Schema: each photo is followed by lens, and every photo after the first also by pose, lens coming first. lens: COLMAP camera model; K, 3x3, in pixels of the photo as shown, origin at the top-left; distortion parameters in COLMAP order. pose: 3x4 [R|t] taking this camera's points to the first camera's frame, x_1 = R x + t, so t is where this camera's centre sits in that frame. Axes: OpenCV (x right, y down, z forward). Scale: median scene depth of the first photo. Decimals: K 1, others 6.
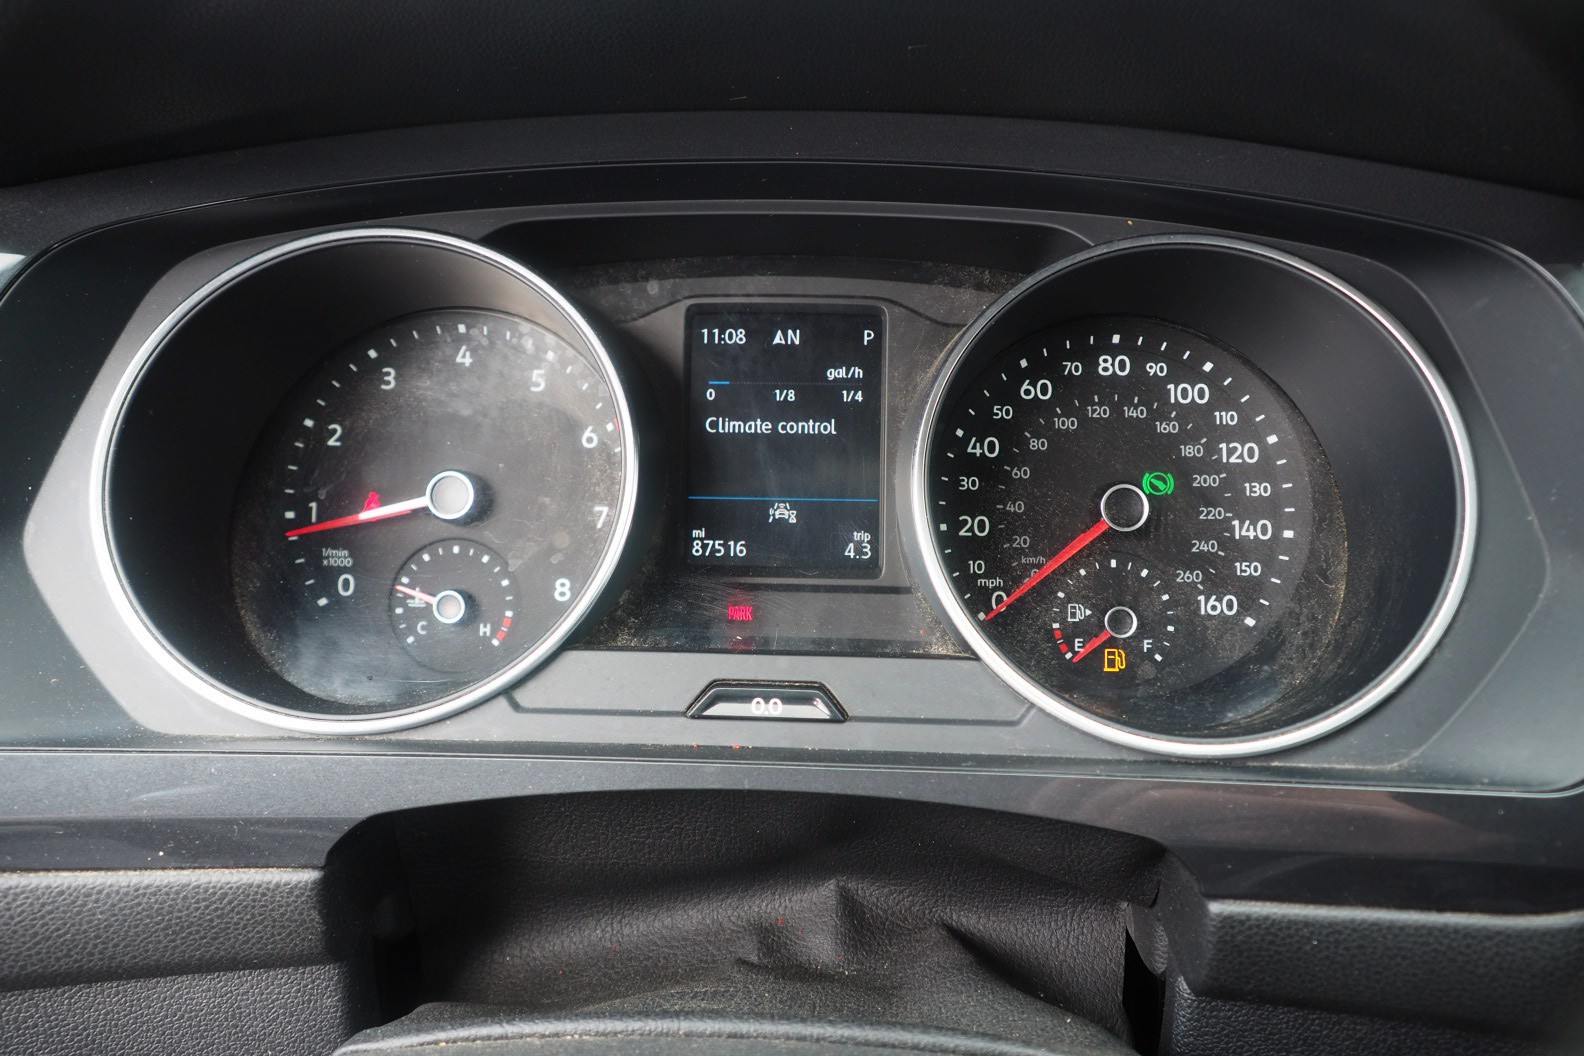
lens RADIAL K [[1121.7, 0, 792.0], [0, 1121.7, 528.0], [0, 0, 1]] dist [-0.032730, -0.003464]
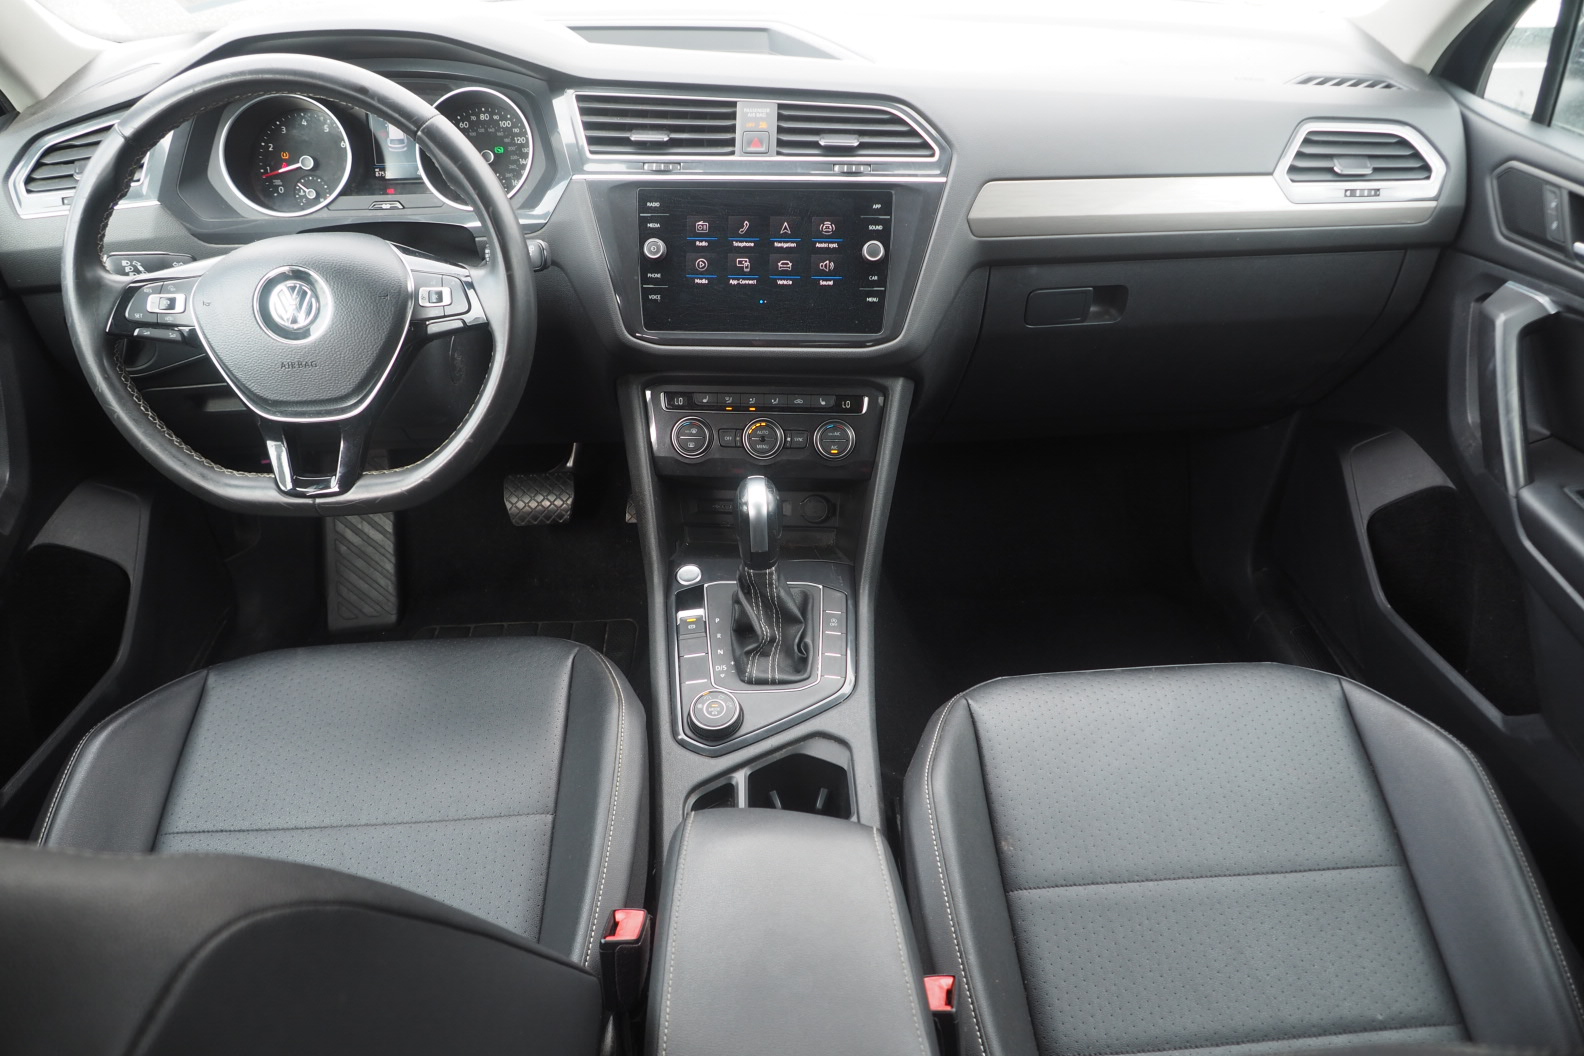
lens RADIAL K [[1103.5, 0, 792.0], [0, 1103.5, 528.0], [0, 0, 1]] dist [-0.022869, -0.000877]
pose [[0.994879, -0.068937, 0.073909, 0.947134], [0.046008, 0.960018, 0.276132, 0.205557], [-0.089990, -0.271317, 0.958274, -2.964548]]
